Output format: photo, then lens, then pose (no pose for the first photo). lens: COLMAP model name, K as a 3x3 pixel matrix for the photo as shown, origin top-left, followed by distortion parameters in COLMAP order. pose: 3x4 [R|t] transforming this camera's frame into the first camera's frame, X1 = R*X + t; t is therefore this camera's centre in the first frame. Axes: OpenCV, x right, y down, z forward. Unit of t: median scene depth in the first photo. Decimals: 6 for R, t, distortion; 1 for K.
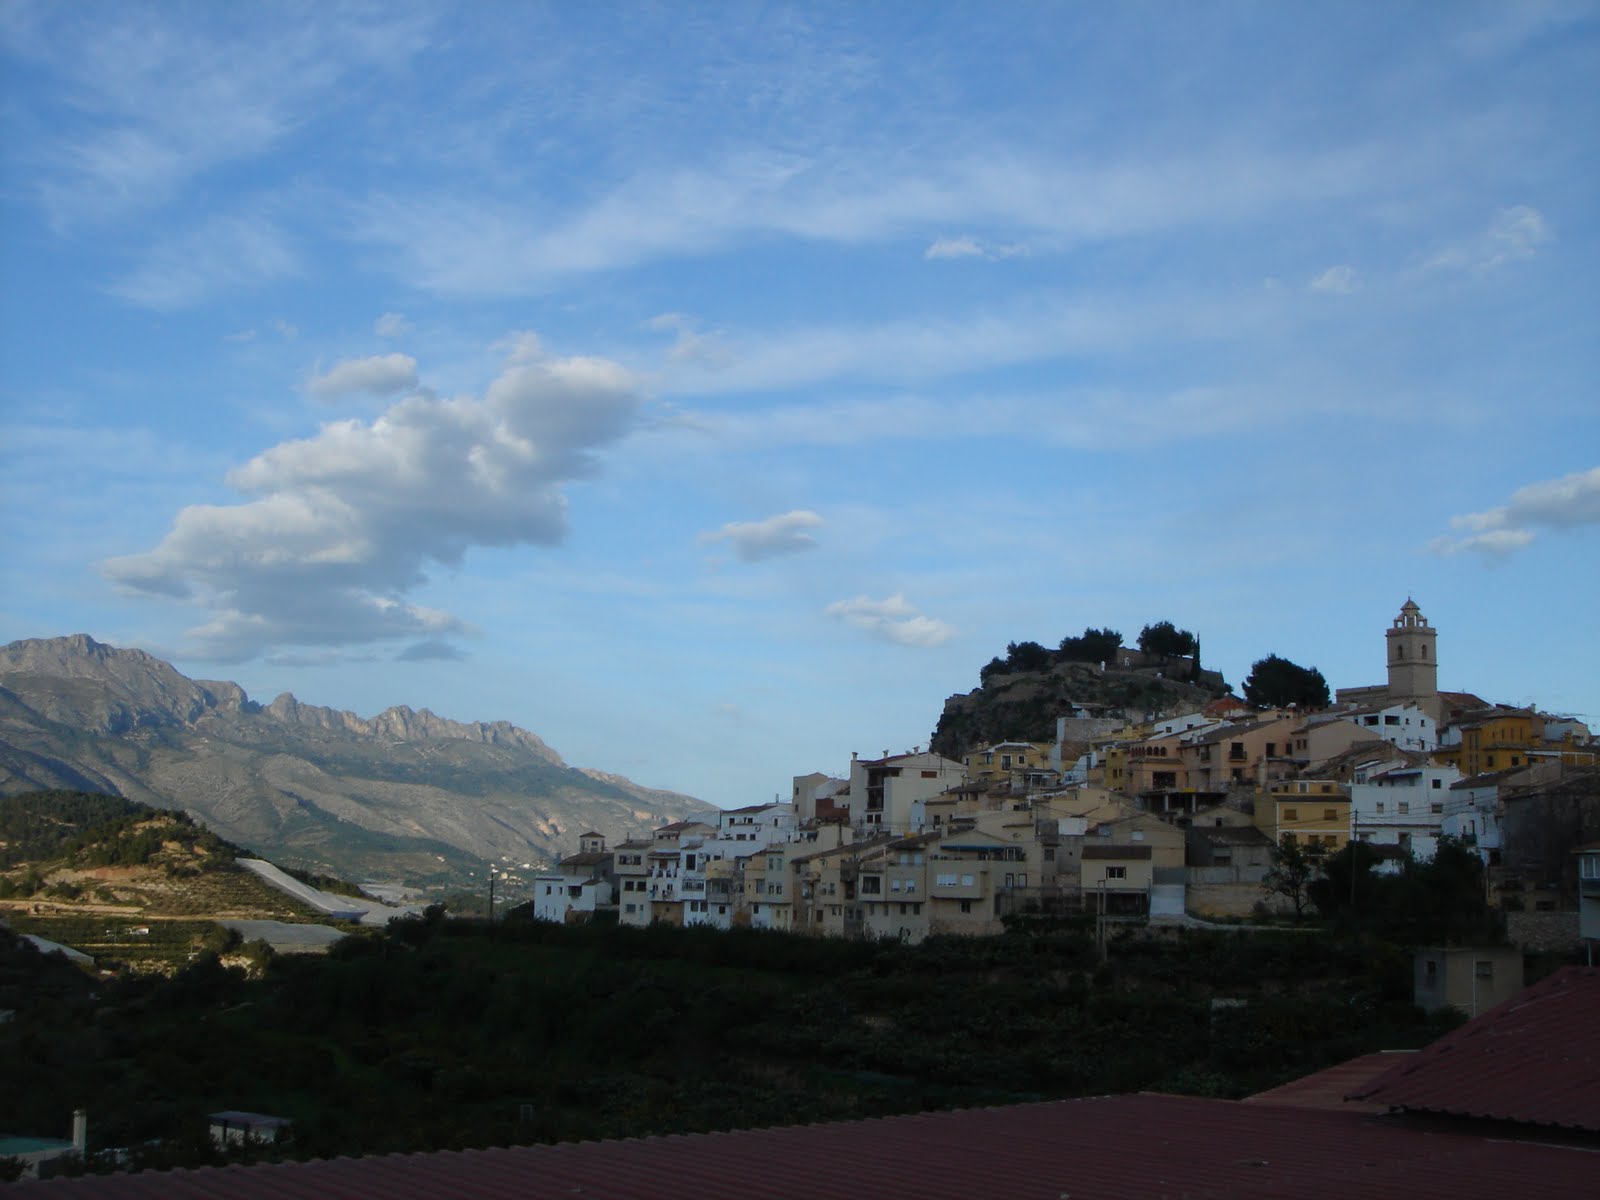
lens RADIAL K [[1831.1, 0, 807.6], [0, 1831.1, 588.5], [0, 0, 1]] dist [-0.181468, 0.159562]
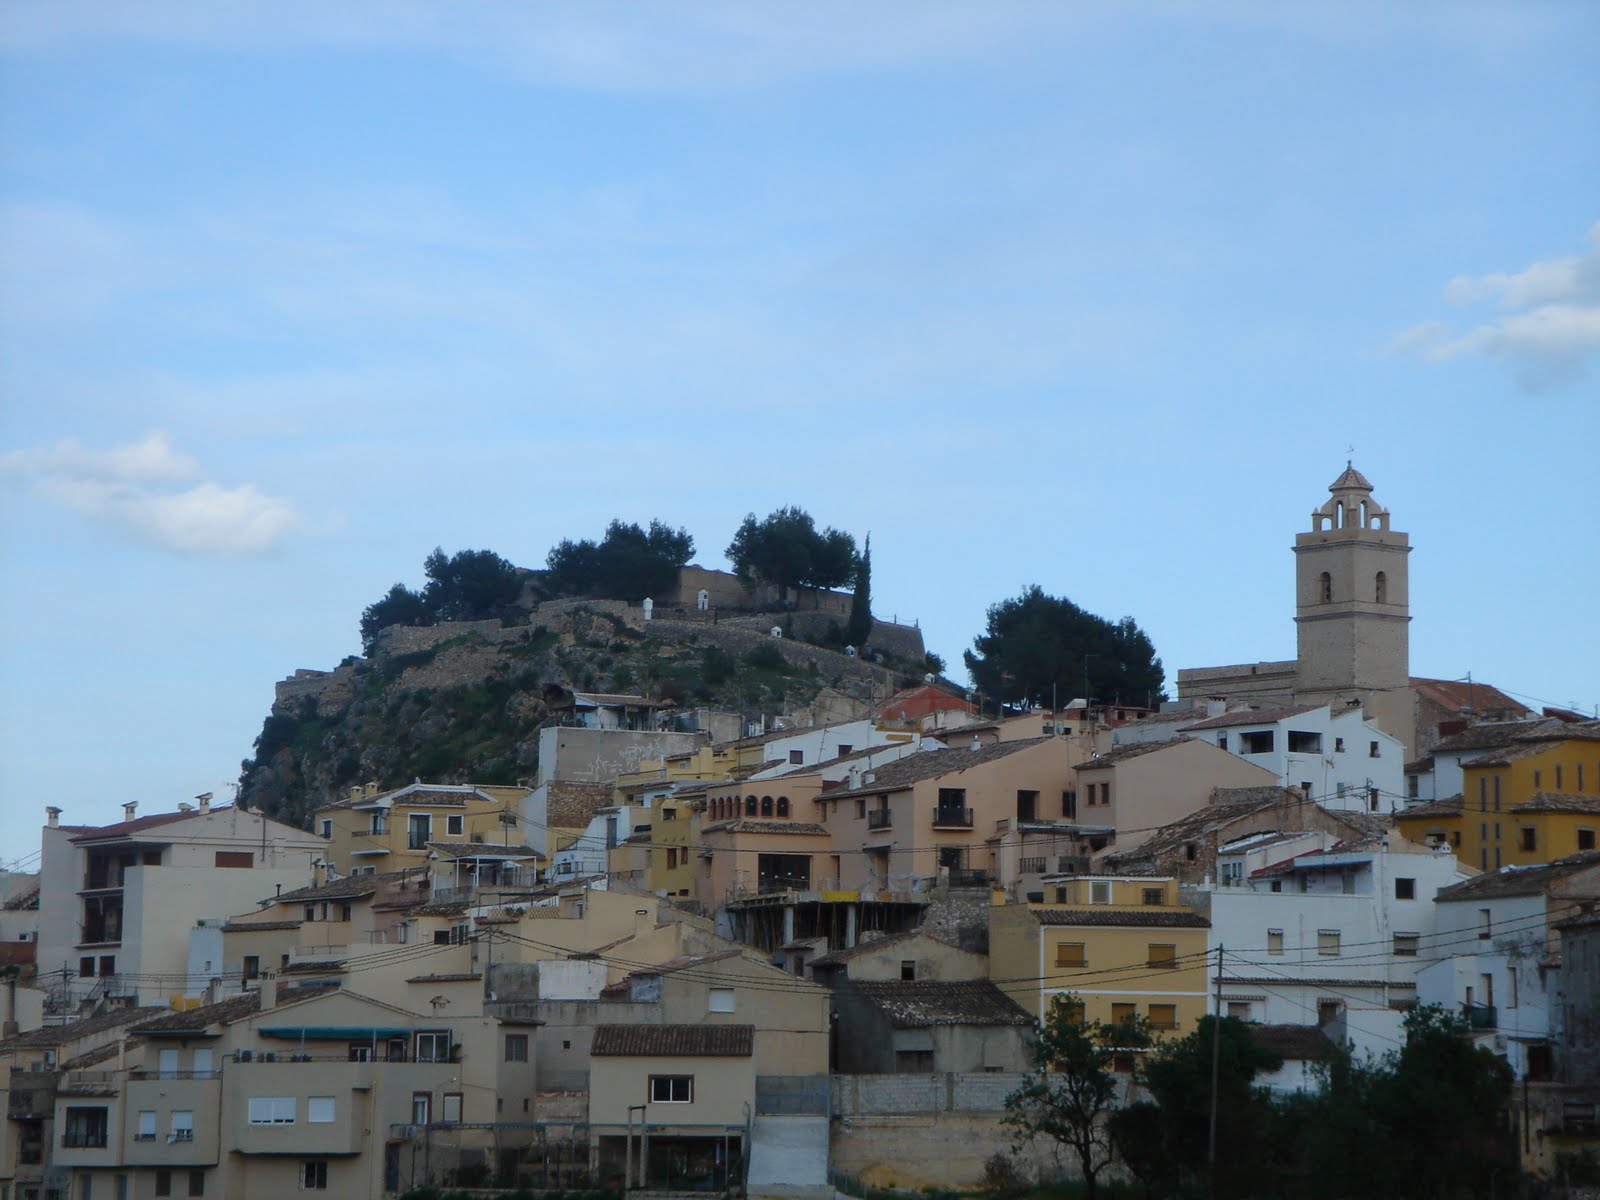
lens RADIAL K [[1831.1, 0, 807.6], [0, 1831.1, 588.5], [0, 0, 1]] dist [-0.181468, 0.159562]
pose [[0.980695, 0.012875, 0.195118, 0.116579], [-0.019127, 0.999361, 0.030196, 0.024256], [-0.194605, -0.033345, 0.980315, 0.576724]]
